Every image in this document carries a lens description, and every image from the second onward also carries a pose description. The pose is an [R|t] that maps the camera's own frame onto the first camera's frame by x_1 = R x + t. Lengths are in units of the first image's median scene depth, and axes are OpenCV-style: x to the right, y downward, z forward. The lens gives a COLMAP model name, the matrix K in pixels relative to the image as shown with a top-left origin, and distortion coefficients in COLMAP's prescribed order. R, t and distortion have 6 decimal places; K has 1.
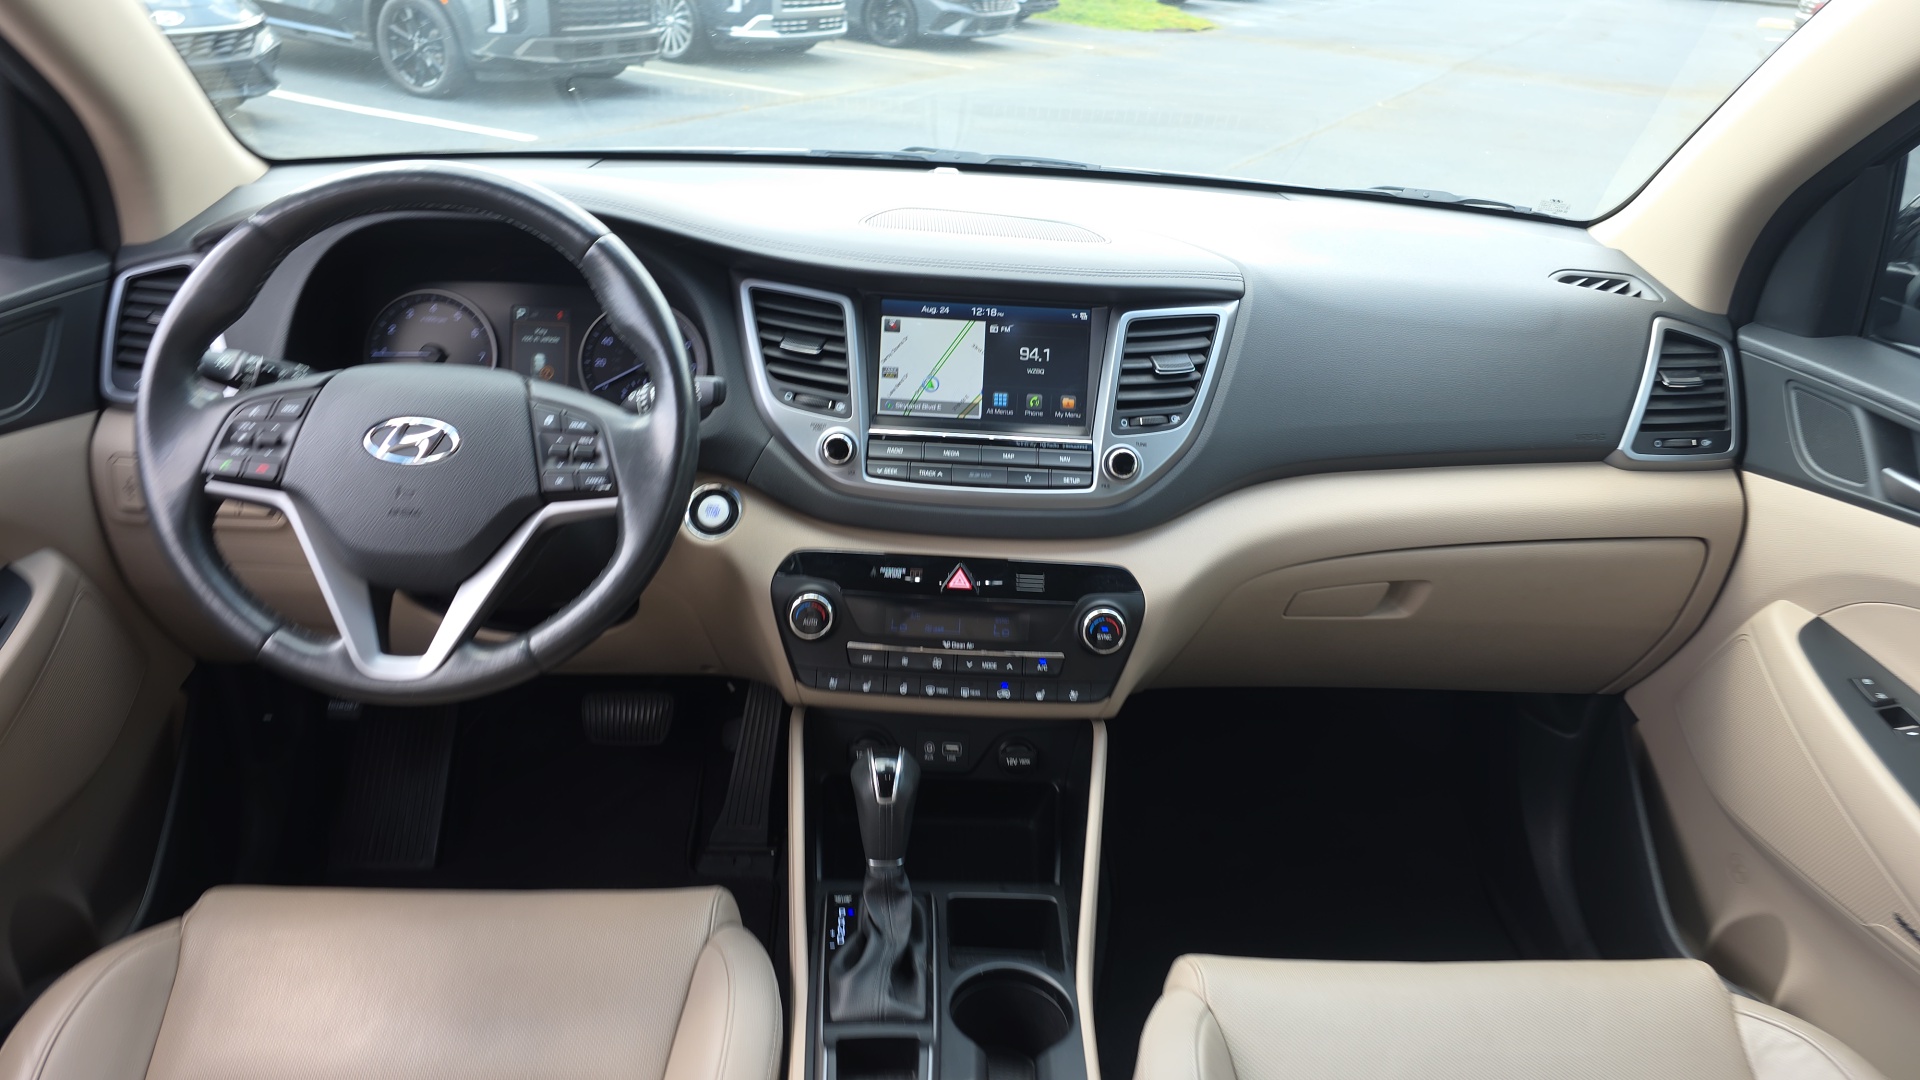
lens RADIAL K [[1300.9, 0, 964.7], [0, 1300.9, 524.5], [0, 0, 1]] dist [0.092590, -0.114581]
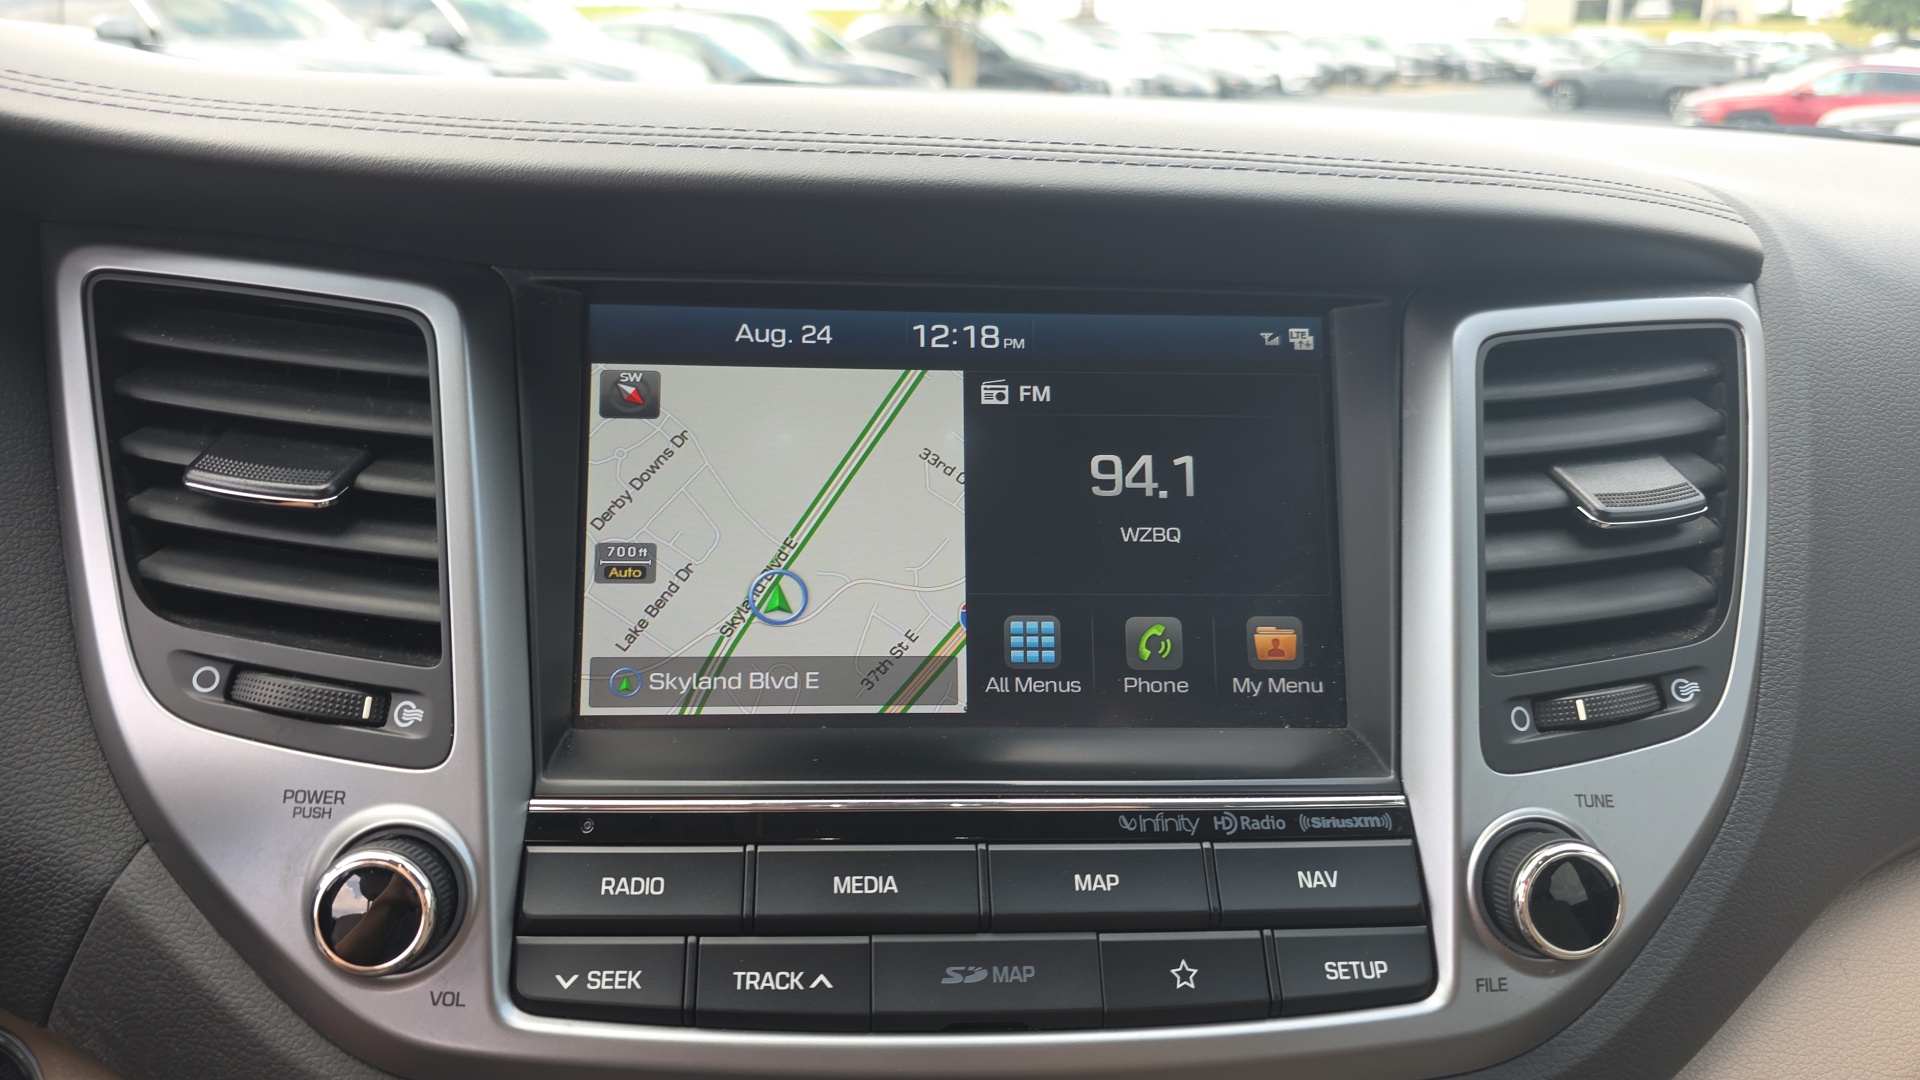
lens RADIAL K [[1298.0, 0, 930.1], [0, 1298.0, 563.4], [0, 0, 1]] dist [0.046788, -0.050635]
pose [[0.997710, -0.045326, 0.050196, -0.007539], [0.048927, 0.996131, -0.073003, -0.096012], [-0.046693, 0.075292, 0.996068, 0.744324]]
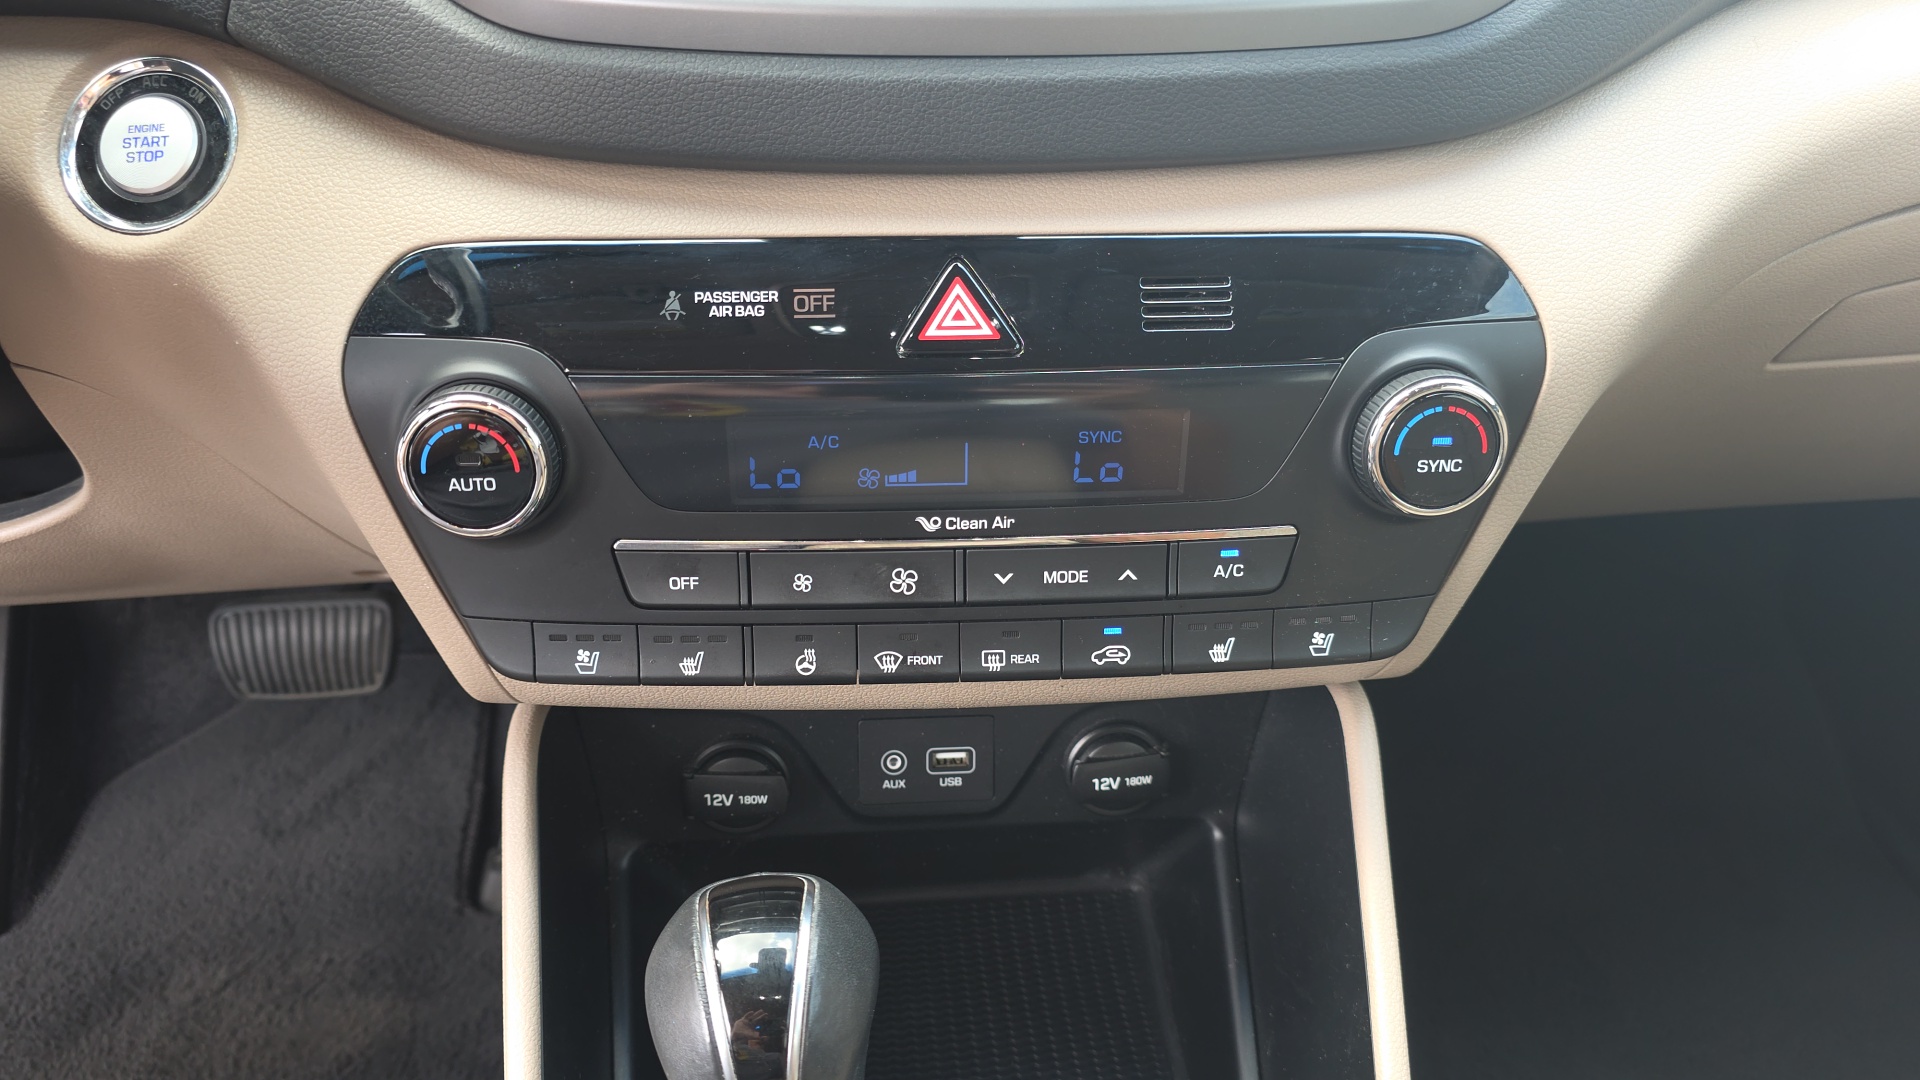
lens RADIAL K [[1316.0, 0, 939.3], [0, 1316.0, 544.1], [0, 0, 1]] dist [0.073367, -0.117530]
pose [[0.997429, -0.069459, 0.017654, -0.017413], [0.065329, 0.982485, 0.174516, 0.041337], [-0.029466, -0.172914, 0.984496, 0.679949]]
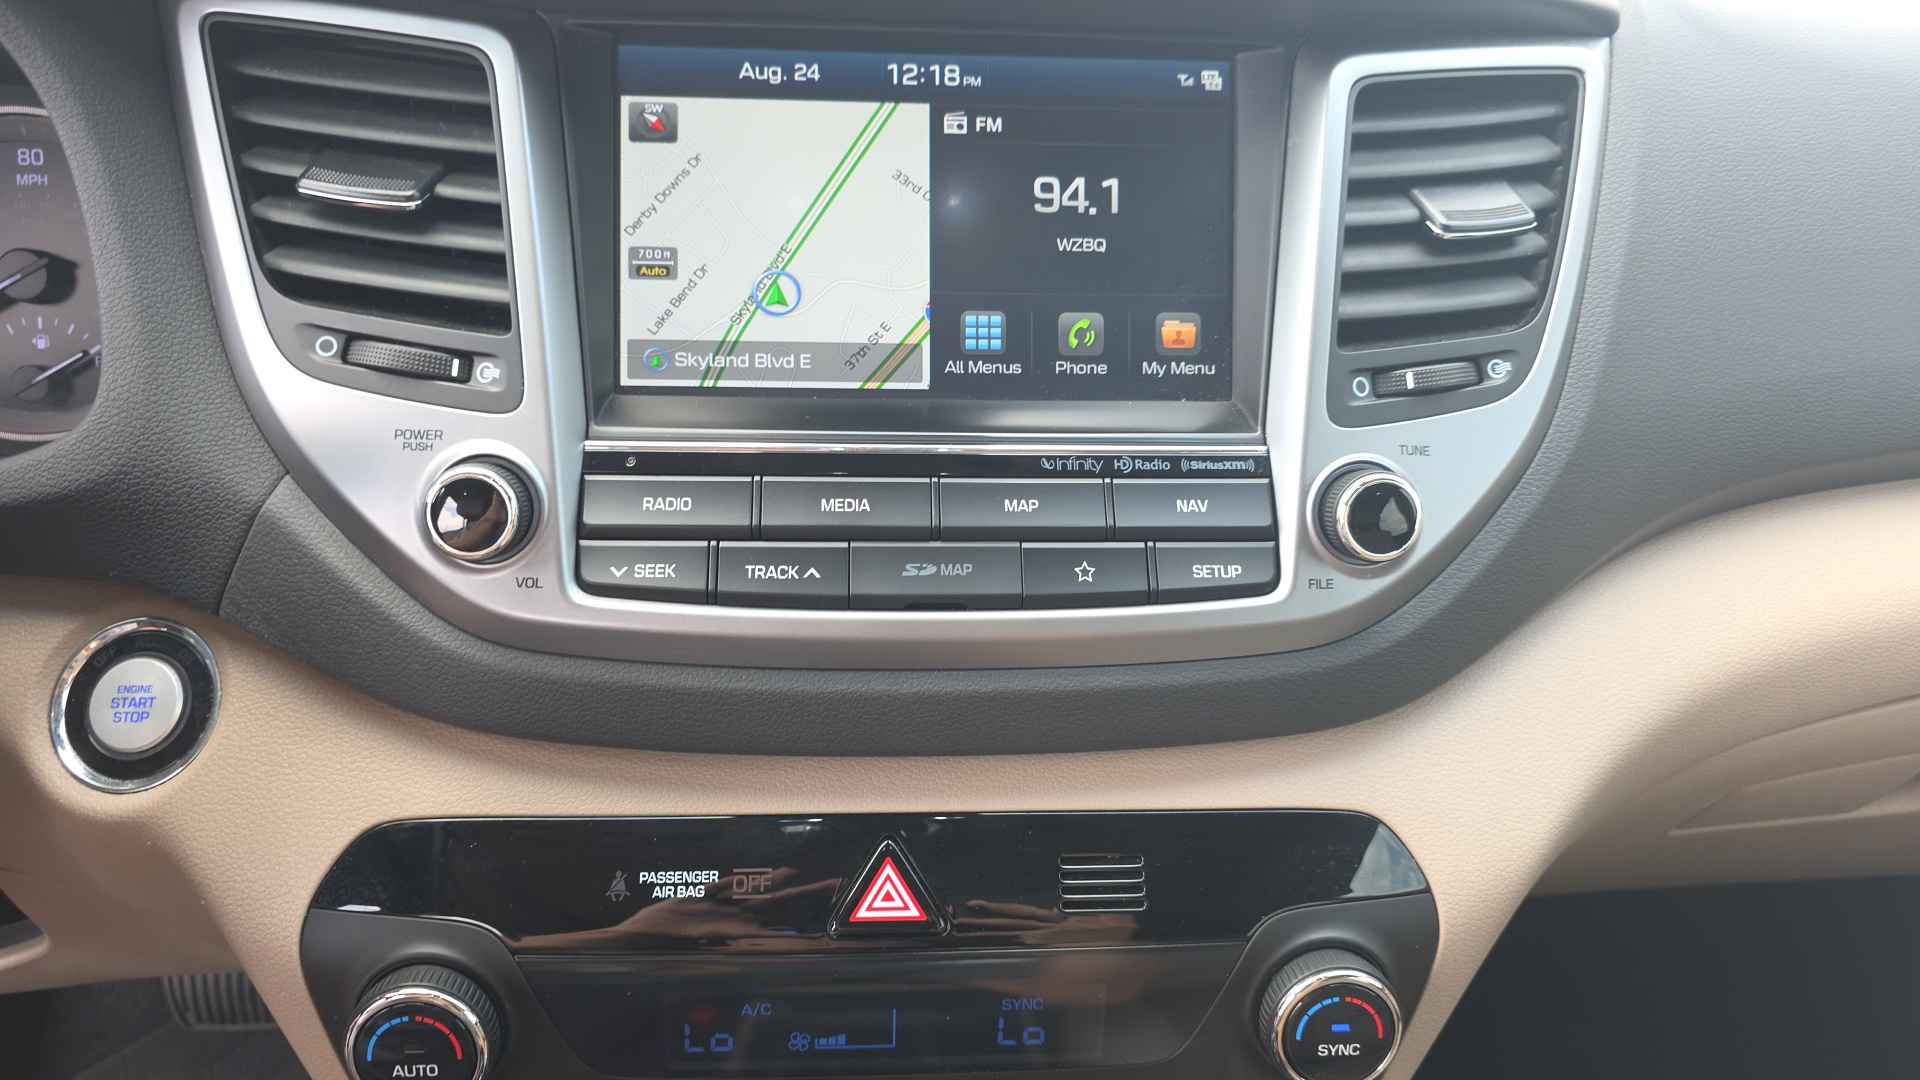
lens RADIAL K [[1329.8, 0, 956.9], [0, 1329.8, 522.8], [0, 0, 1]] dist [0.081461, -0.150697]
pose [[0.997824, -0.045521, 0.047692, 0.001579], [0.043025, 0.997713, 0.052126, -0.065959], [-0.049955, -0.049961, 0.997501, 0.664512]]
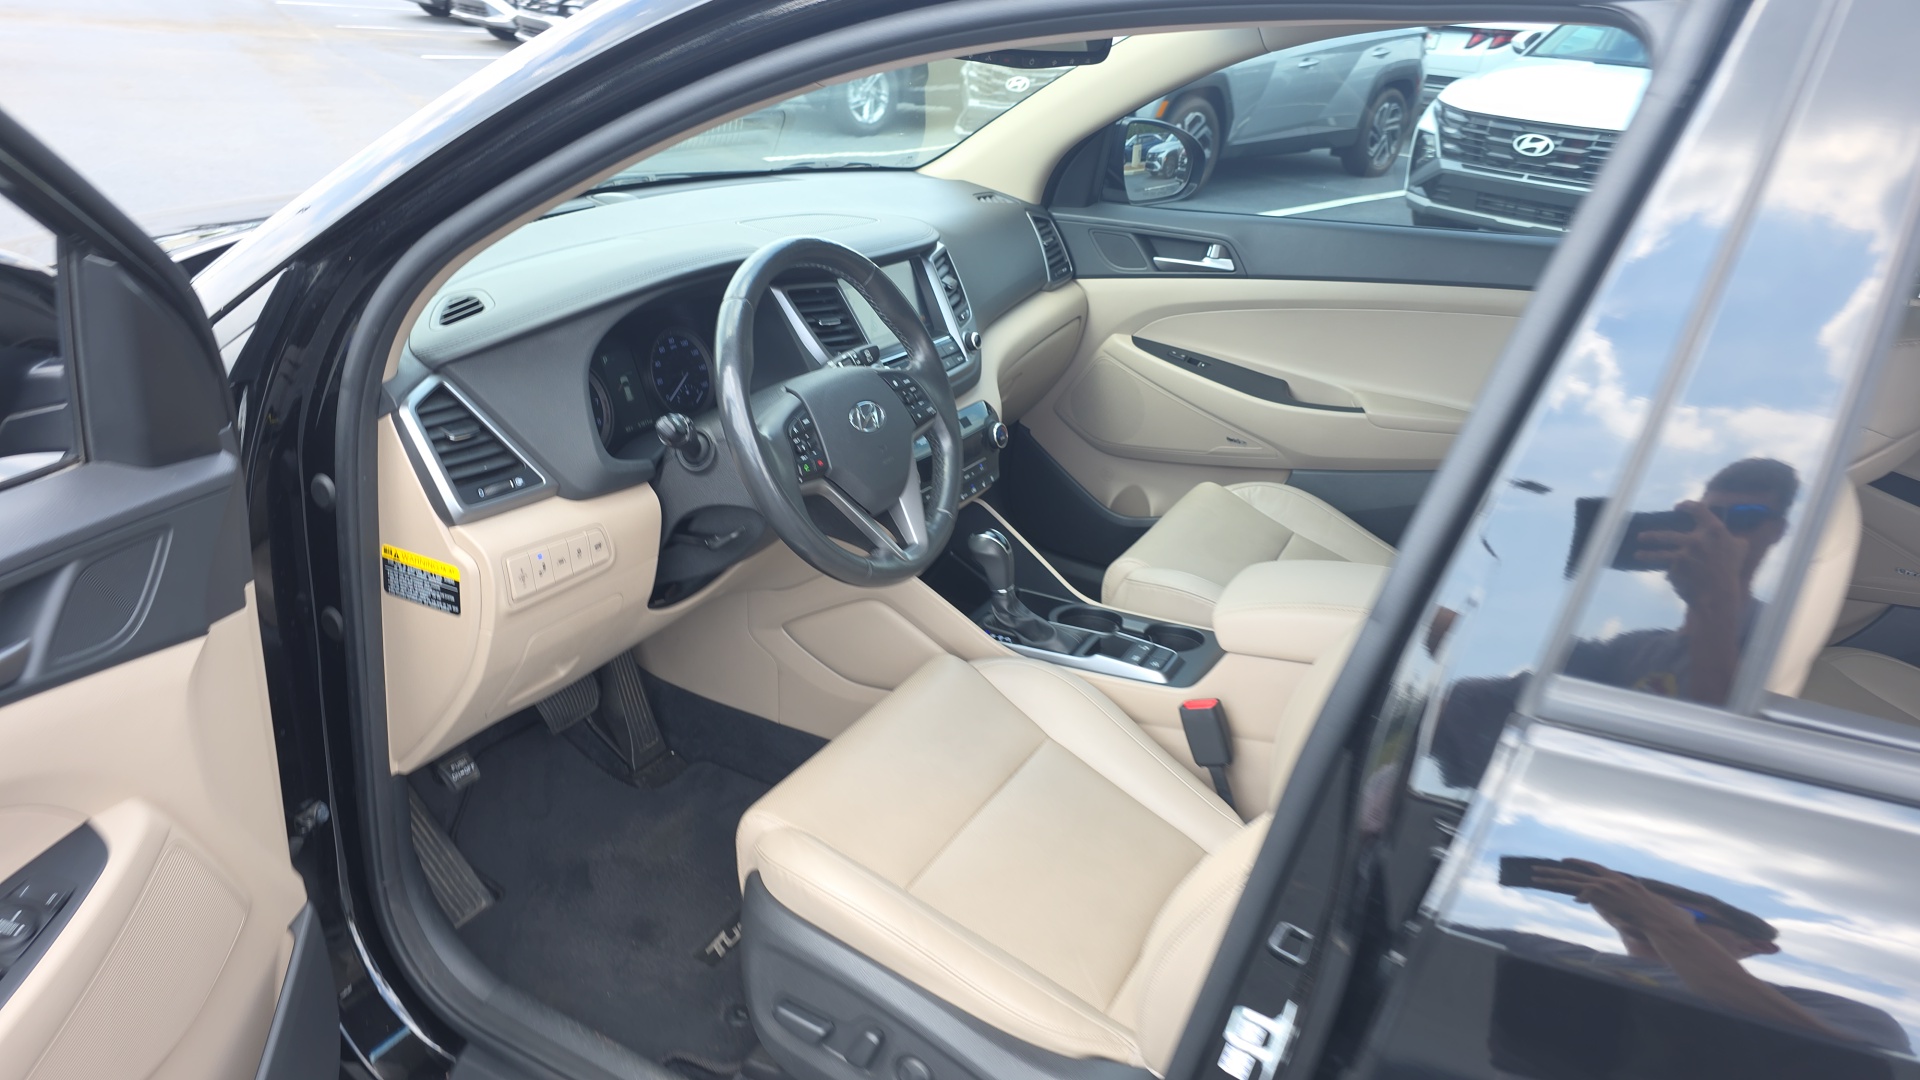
lens RADIAL K [[1298.0, 0, 930.1], [0, 1298.0, 563.4], [0, 0, 1]] dist [0.046788, -0.050635]
pose [[0.526715, -0.376211, 0.762258, -1.315623], [0.317131, 0.918955, 0.234413, -0.195834], [-0.788669, 0.118267, 0.603336, 0.044610]]
